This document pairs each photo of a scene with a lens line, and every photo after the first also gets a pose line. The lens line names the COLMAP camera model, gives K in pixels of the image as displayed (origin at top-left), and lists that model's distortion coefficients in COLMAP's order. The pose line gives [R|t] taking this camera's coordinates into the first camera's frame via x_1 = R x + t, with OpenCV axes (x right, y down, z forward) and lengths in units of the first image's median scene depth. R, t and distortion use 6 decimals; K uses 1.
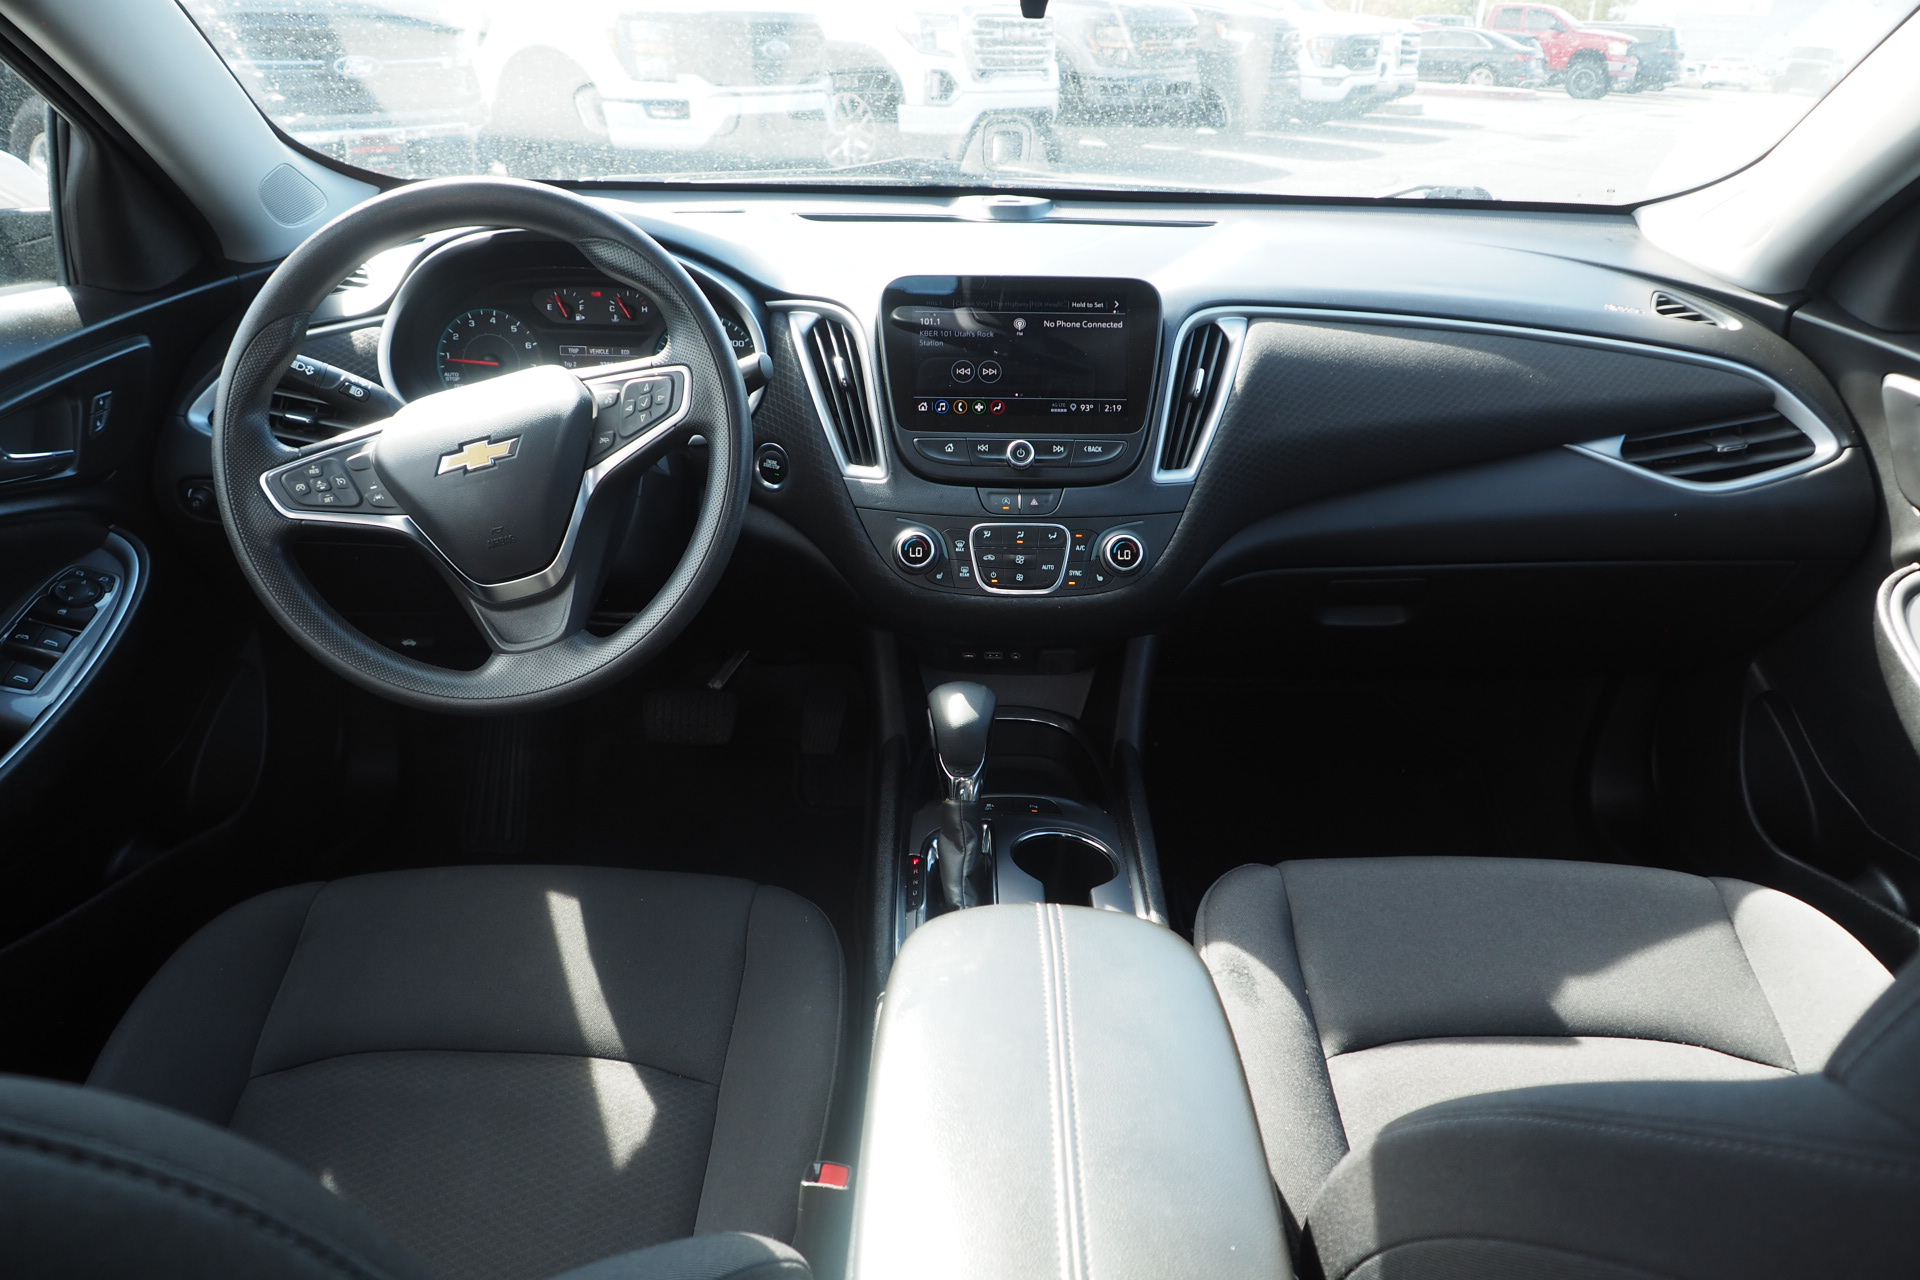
lens RADIAL K [[1352.4, 0, 964.2], [0, 1352.4, 629.6], [0, 0, 1]] dist [-0.017830, -0.003950]
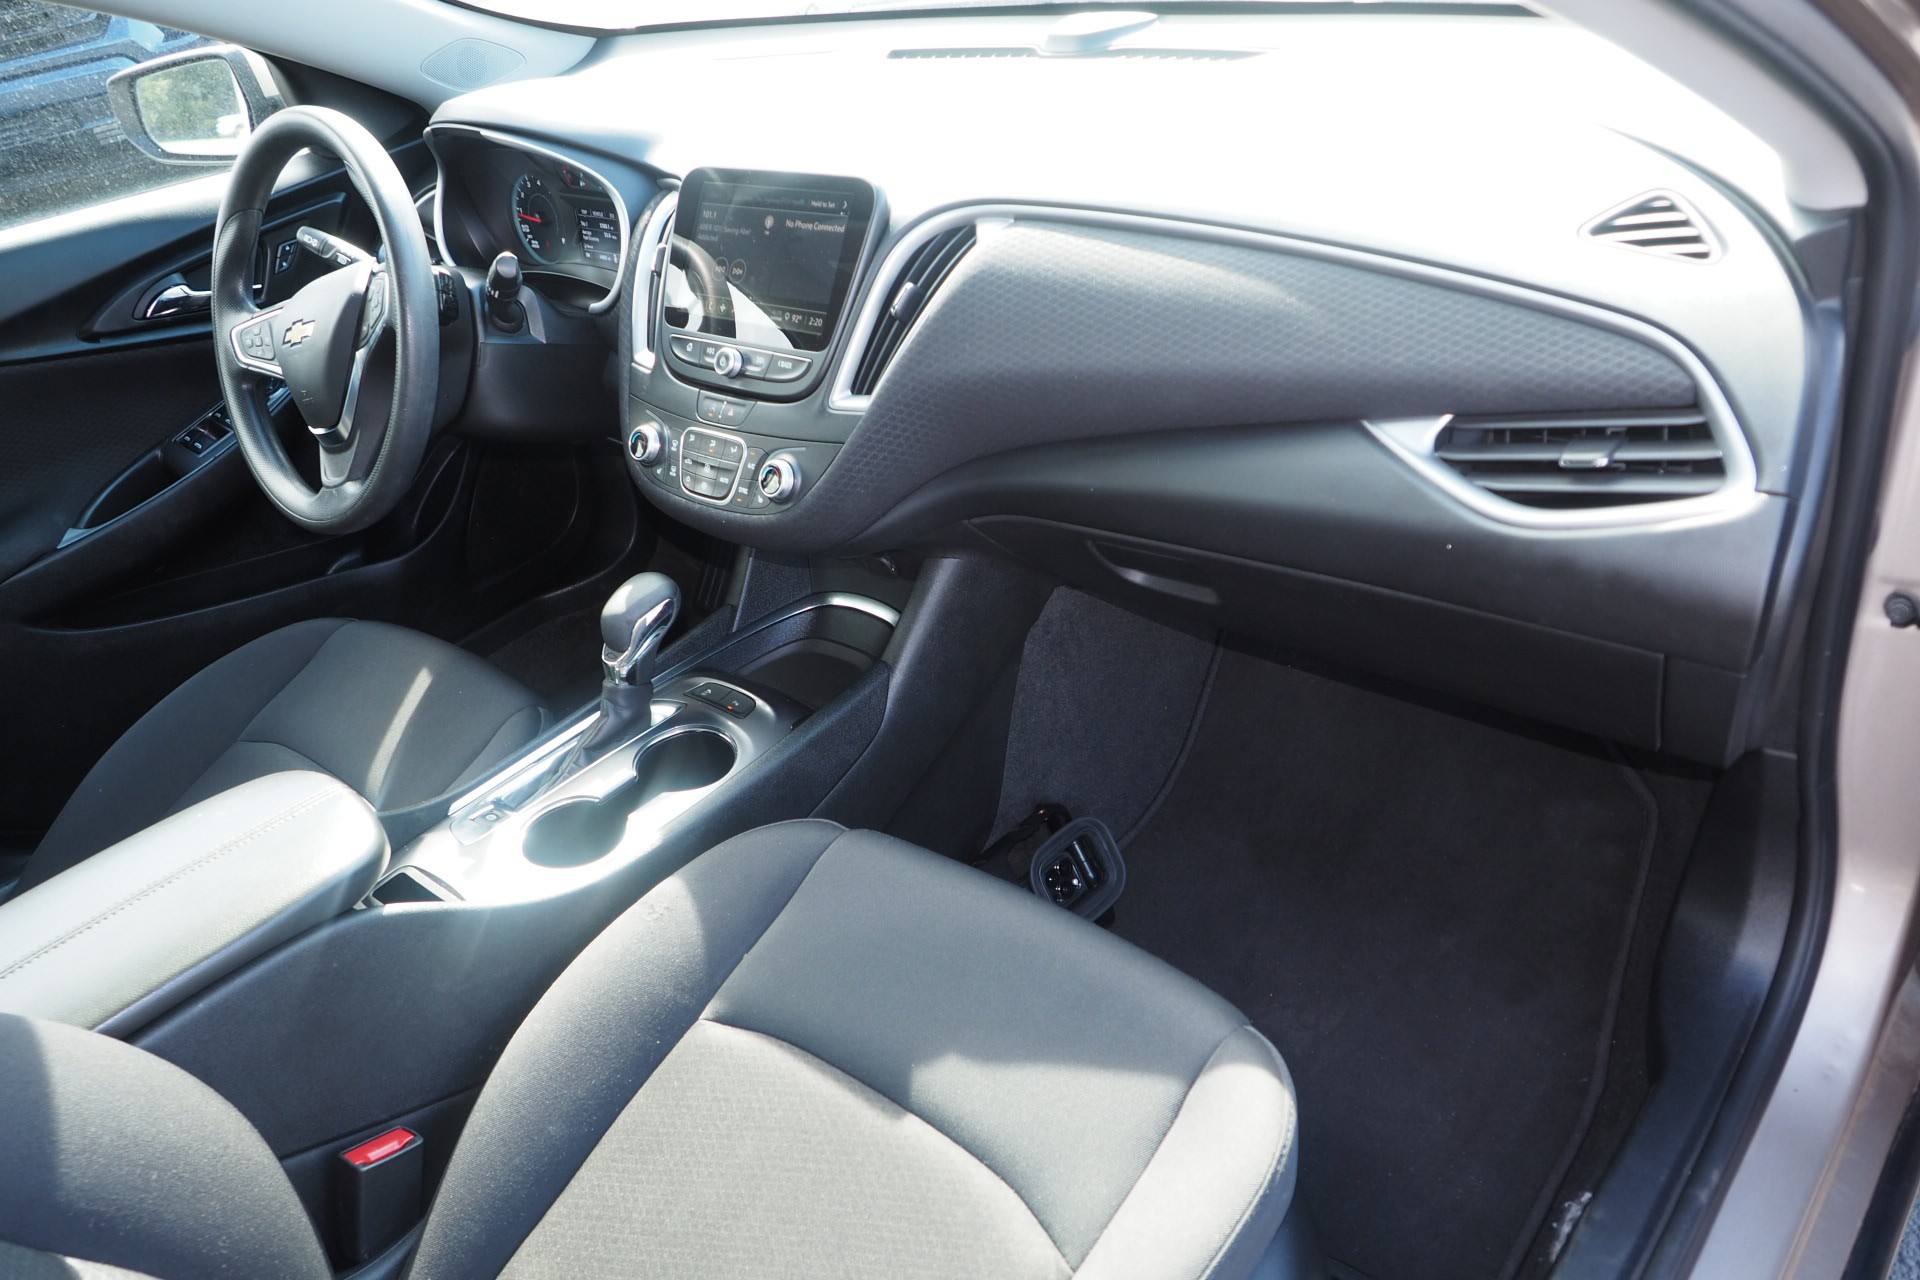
lens RADIAL K [[1402.6, 0, 960.0], [0, 1402.6, 640.0], [0, 0, 1]] dist [-0.000344, -0.000960]
pose [[0.756872, 0.236599, -0.609233, 0.824918], [-0.115072, 0.965853, 0.232136, -0.186032], [0.643353, -0.105592, 0.758253, 0.296656]]
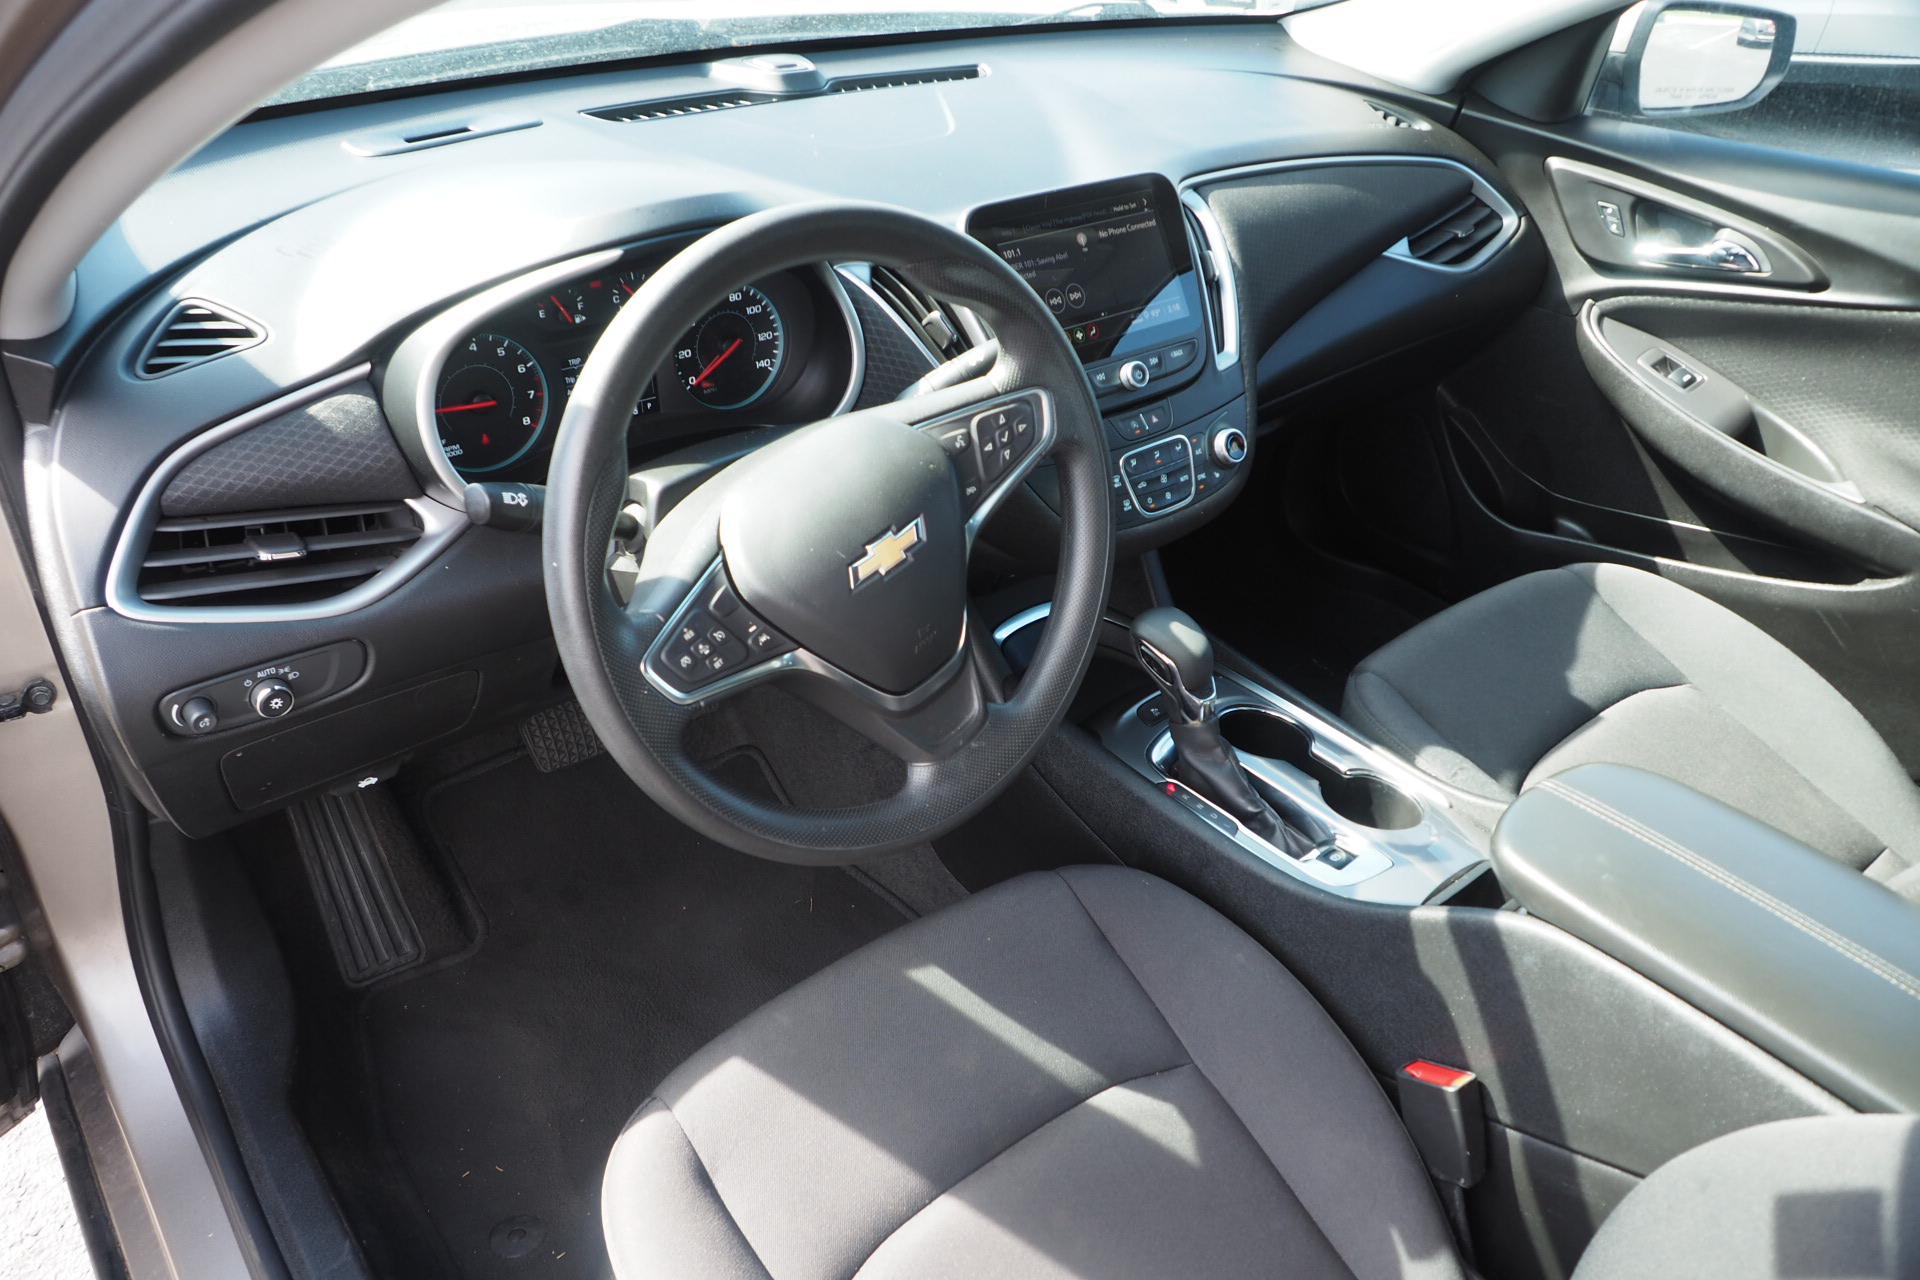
lens RADIAL K [[1347.4, 0, 948.6], [0, 1347.4, 643.5], [0, 0, 1]] dist [-0.016771, -0.006305]
pose [[0.776901, -0.338171, 0.531098, -0.643383], [0.219099, 0.936003, 0.275488, -0.241445], [-0.590271, -0.097664, 0.801275, 0.254915]]
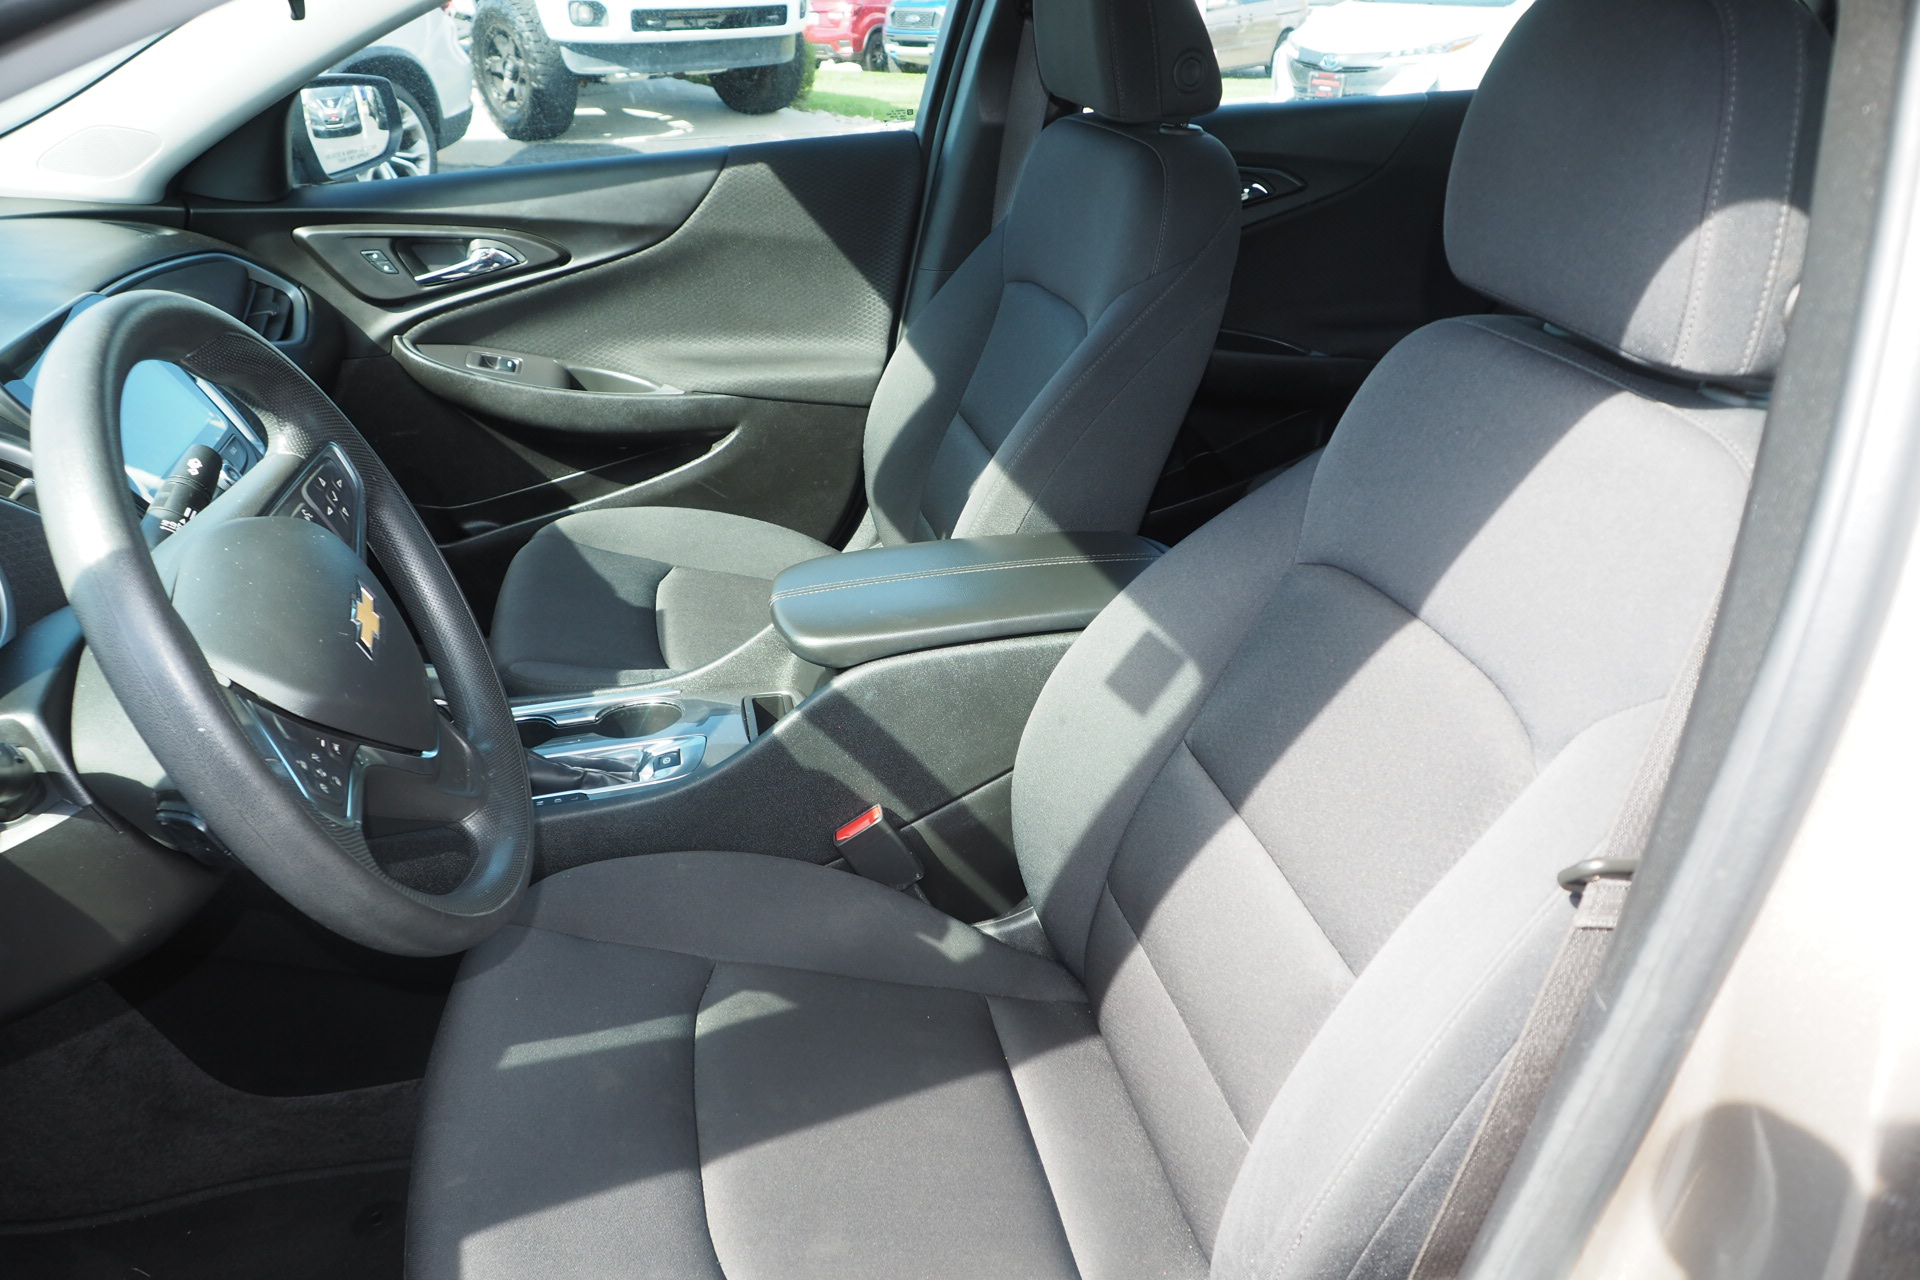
lens RADIAL K [[1347.4, 0, 948.6], [0, 1347.4, 643.5], [0, 0, 1]] dist [-0.016771, -0.006305]
pose [[-0.213813, -0.461748, 0.860856, -0.908381], [0.392242, 0.766496, 0.508557, -0.312029], [-0.894668, 0.446400, 0.017230, 0.563637]]
